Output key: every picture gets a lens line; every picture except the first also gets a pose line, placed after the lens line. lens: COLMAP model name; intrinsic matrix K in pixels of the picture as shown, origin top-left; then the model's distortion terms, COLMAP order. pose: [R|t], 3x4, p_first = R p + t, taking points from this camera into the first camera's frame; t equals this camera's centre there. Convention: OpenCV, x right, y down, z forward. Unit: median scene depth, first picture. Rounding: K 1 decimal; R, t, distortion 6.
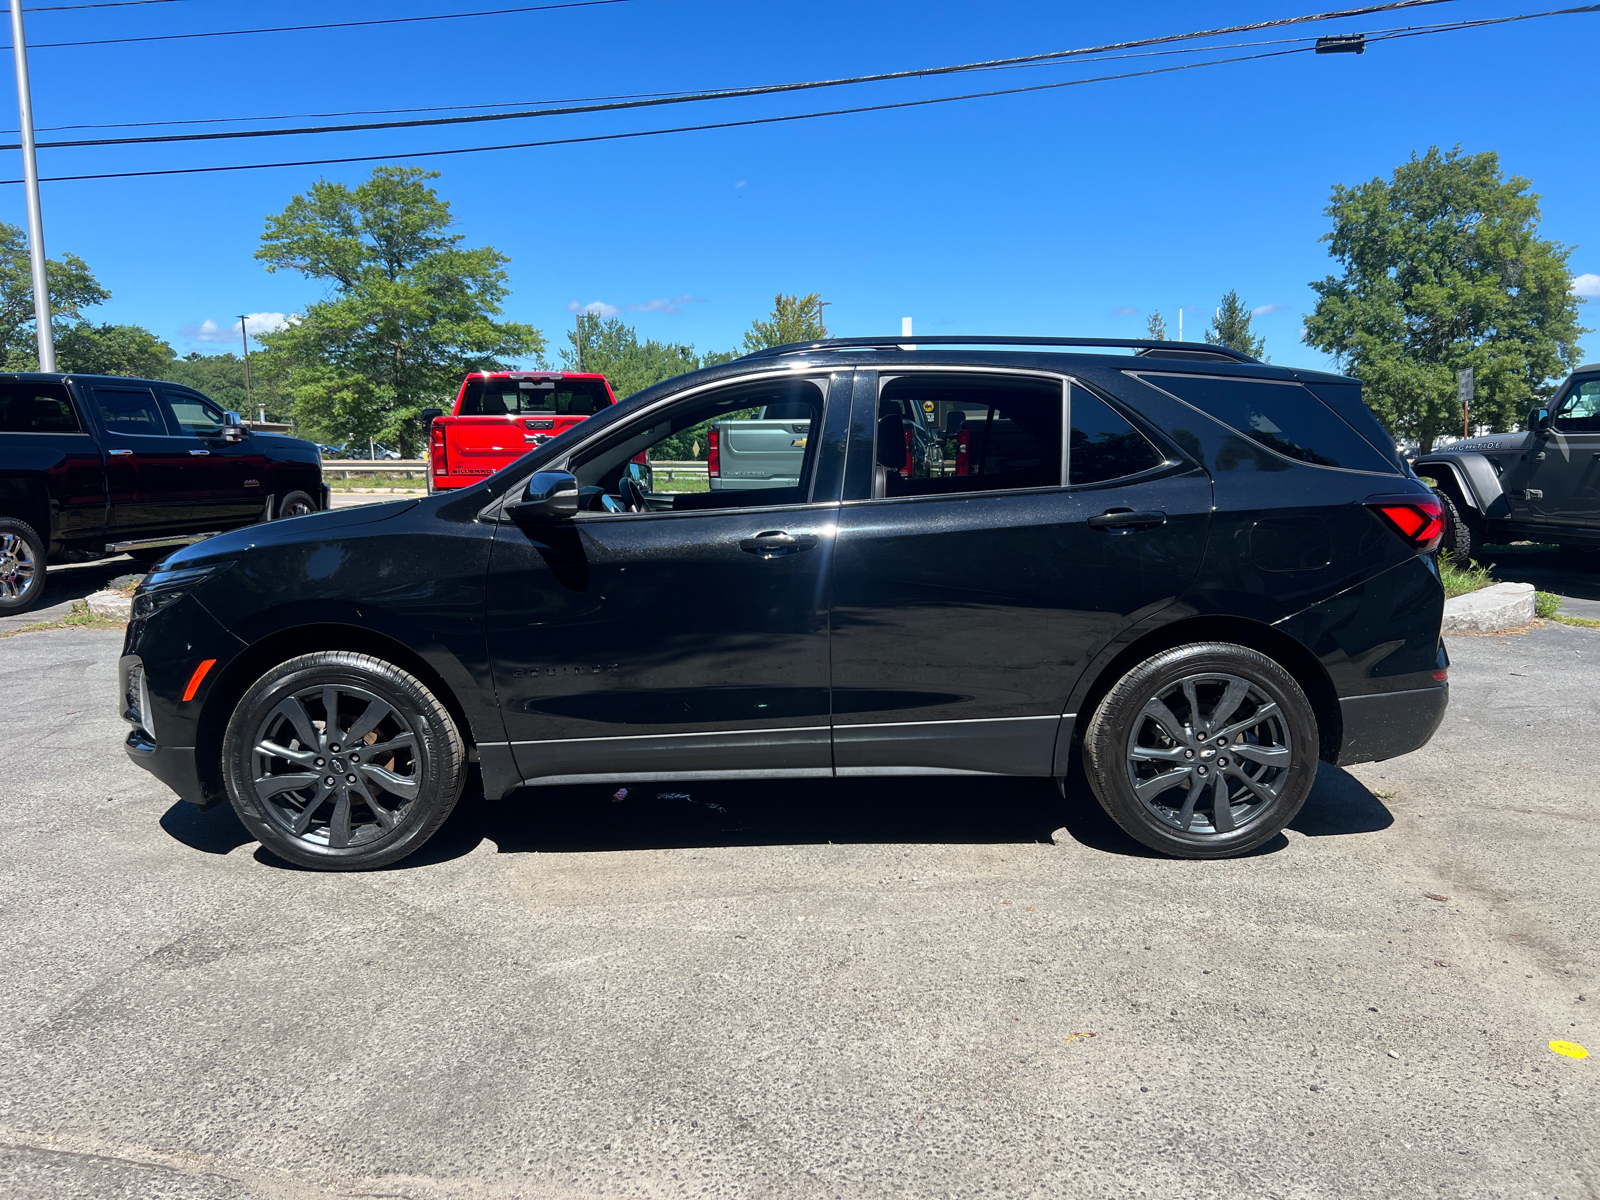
lens RADIAL K [[1215.0, 0, 794.0], [0, 1215.0, 607.0], [0, 0, 1]] dist [0.044372, -0.051913]
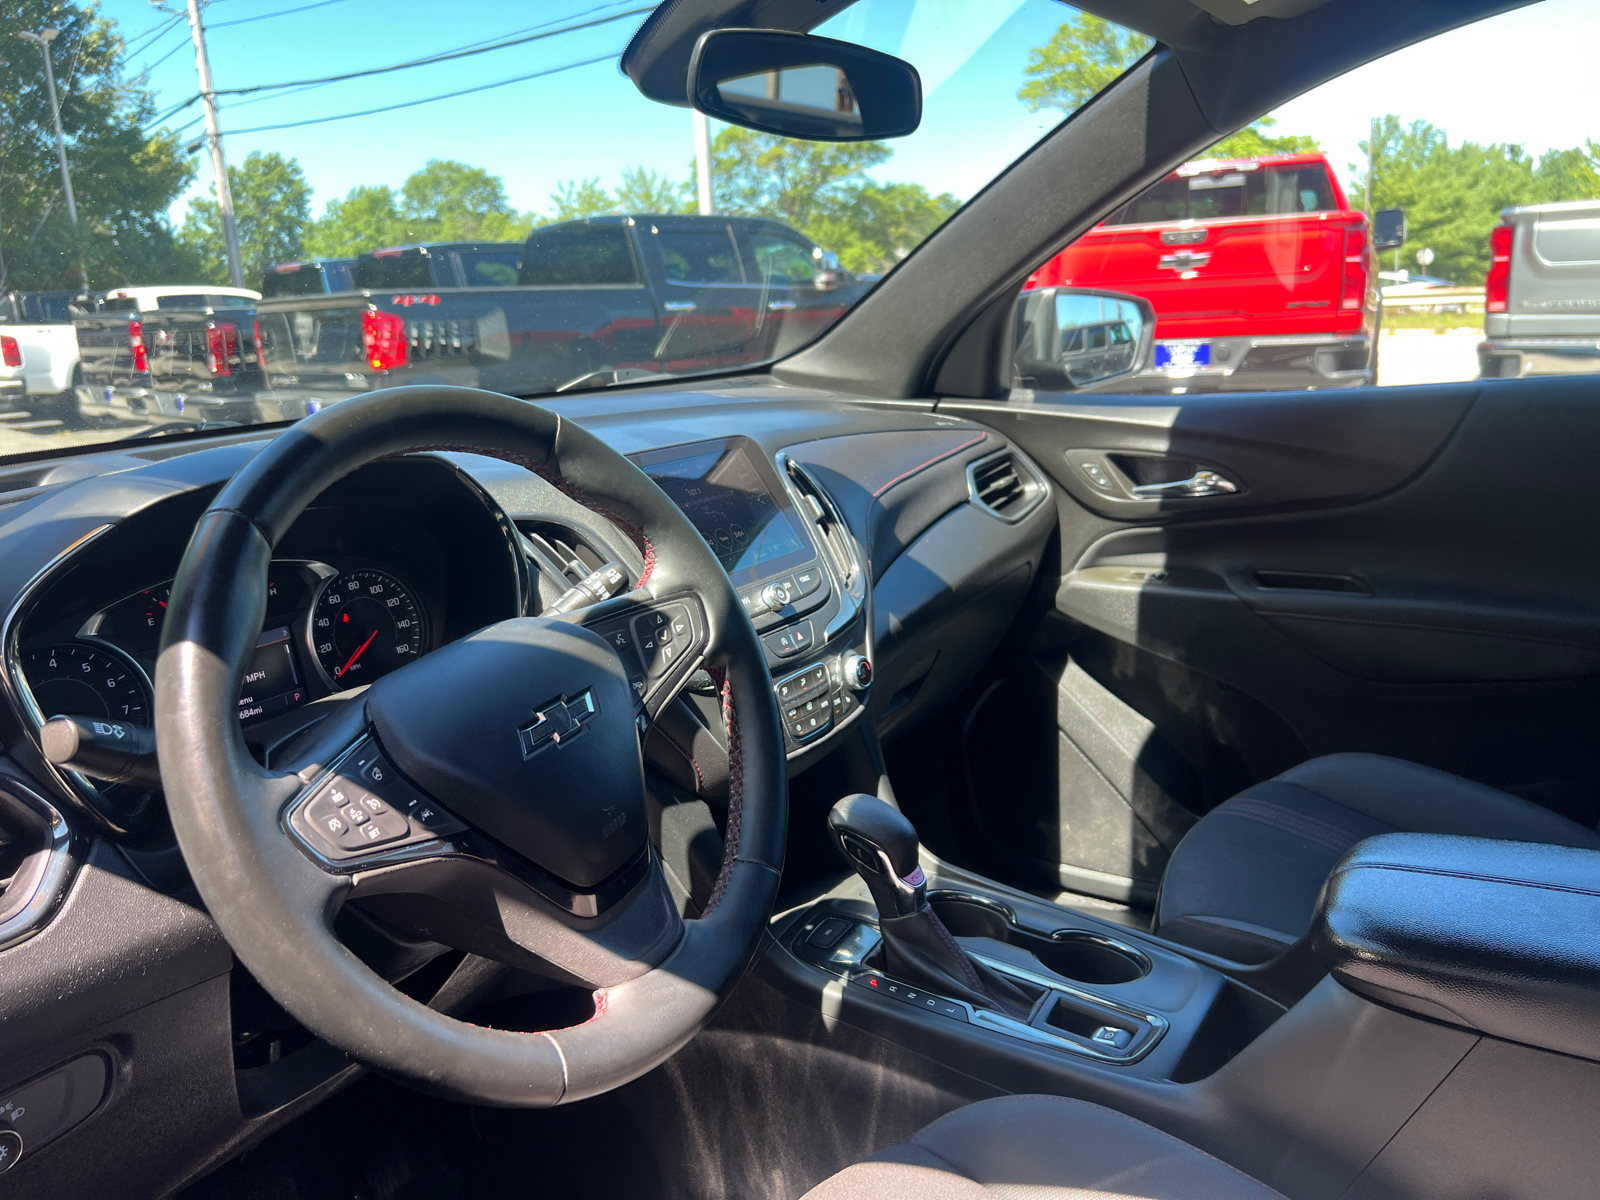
lens RADIAL K [[1221.8, 0, 795.6], [0, 1221.8, 579.2], [0, 0, 1]] dist [0.054803, -0.073100]
pose [[0.825132, 0.090235, -0.557687, -0.000684], [-0.032067, 0.993051, 0.113232, -0.006264], [0.564030, -0.075548, 0.822291, 0.055000]]
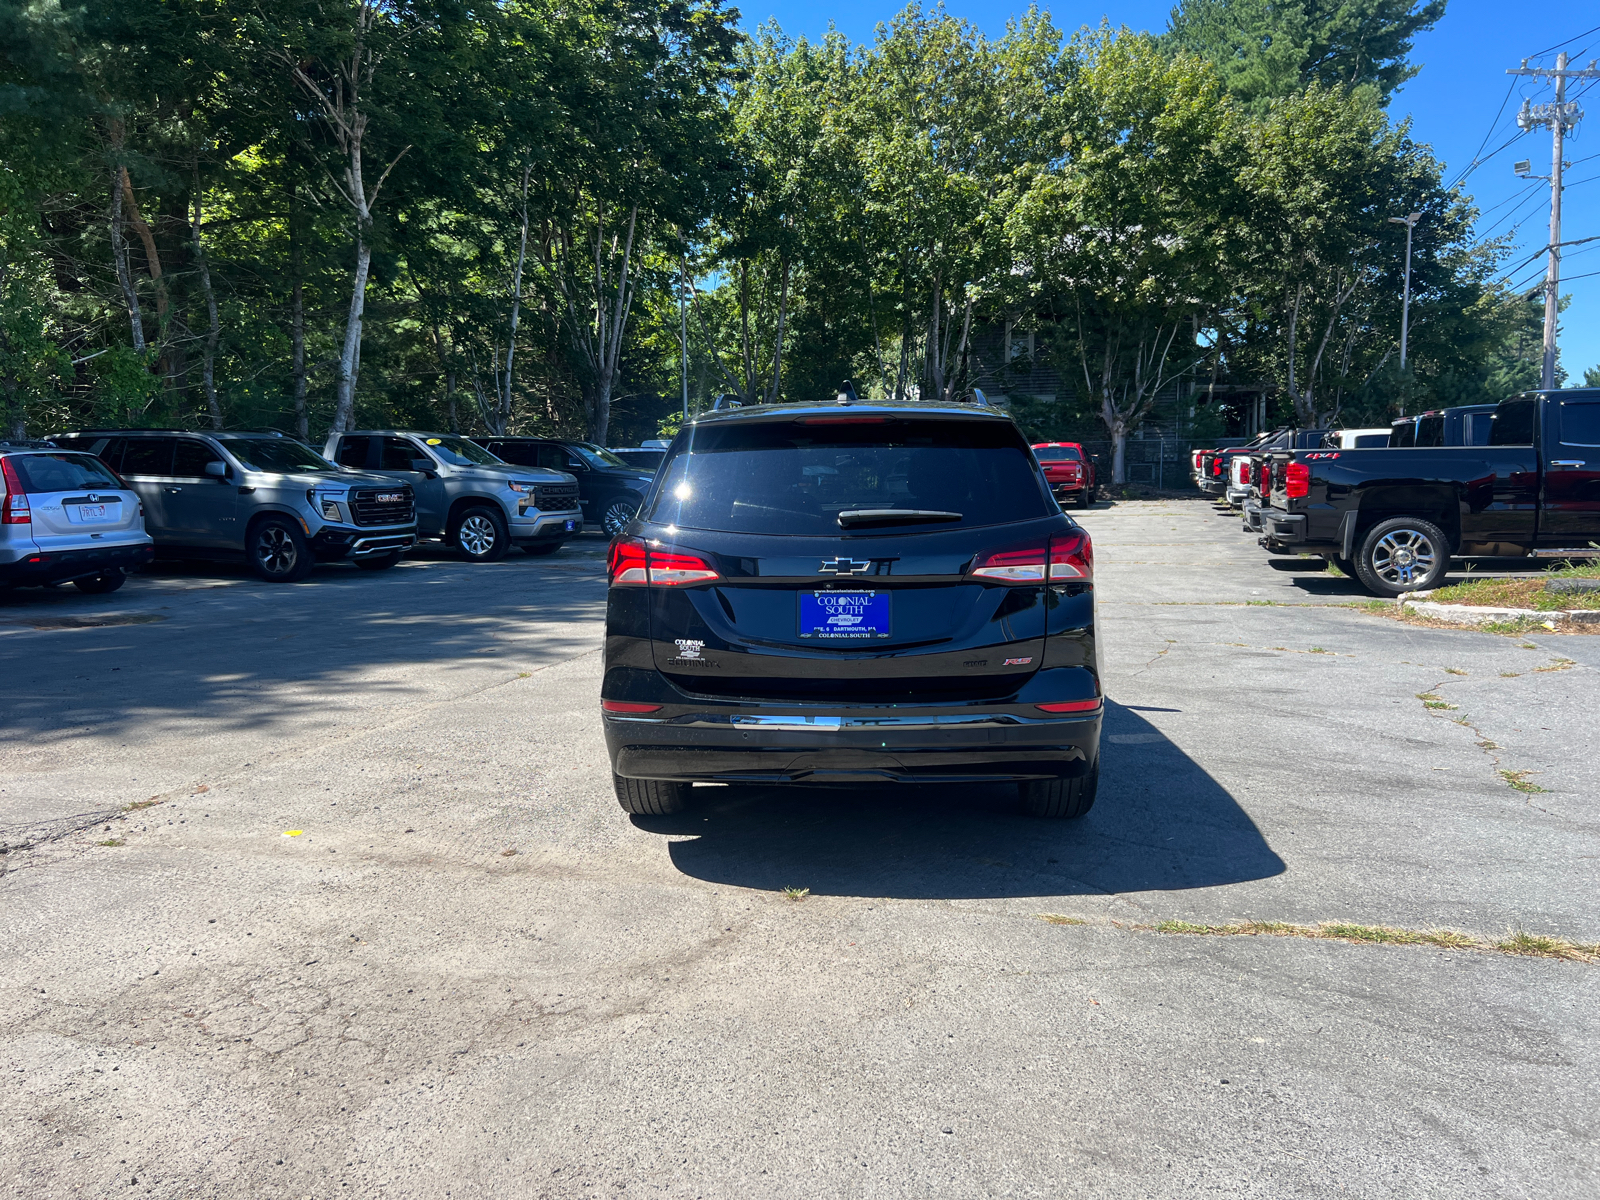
lens RADIAL K [[1215.0, 0, 788.7], [0, 1215.0, 604.7], [0, 0, 1]] dist [0.044372, -0.051913]
pose [[-0.086480, 0.117908, -0.989252, 0.087145], [-0.115049, 0.985146, 0.127476, -0.010100], [0.989588, 0.124837, -0.071631, 0.068025]]
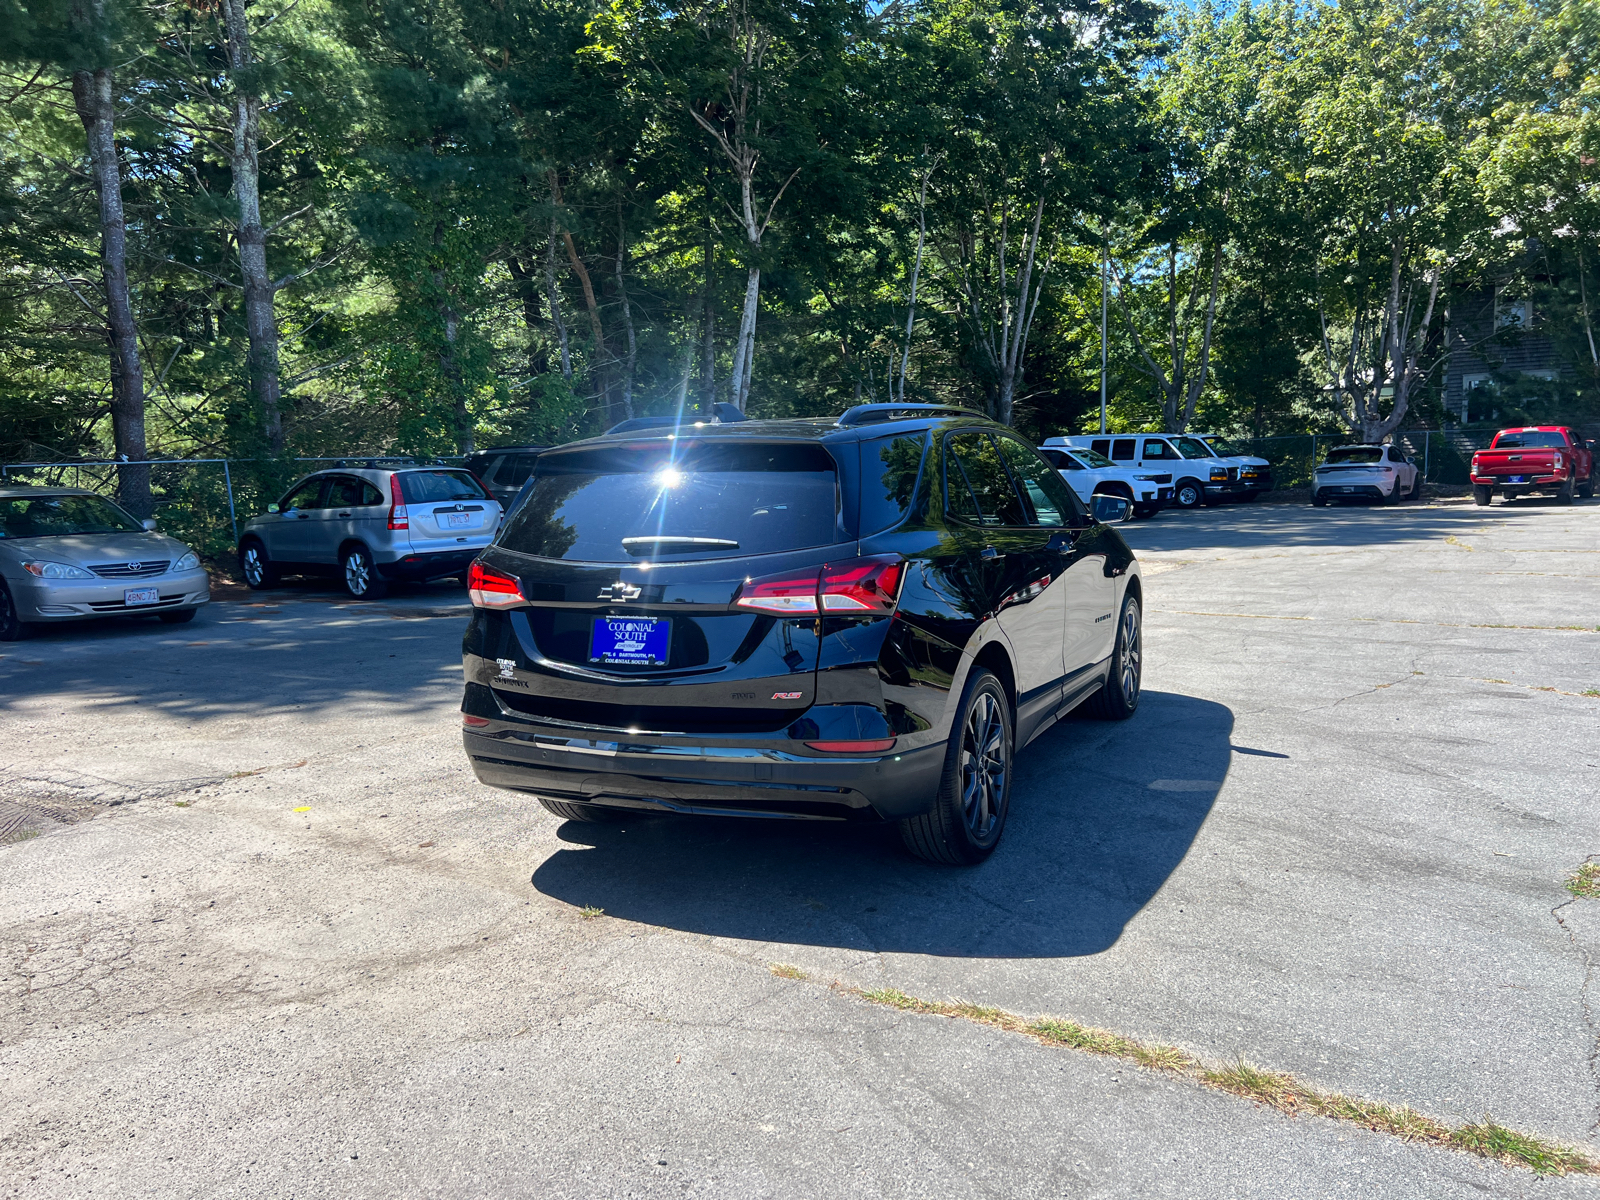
lens RADIAL K [[1215.0, 0, 787.8], [0, 1215.0, 603.3], [0, 0, 1]] dist [0.044372, -0.051913]
pose [[-0.456076, 0.112937, -0.882746, 0.078055], [-0.081297, 0.982480, 0.167700, -0.014443], [0.886220, 0.148248, -0.438904, 0.096829]]
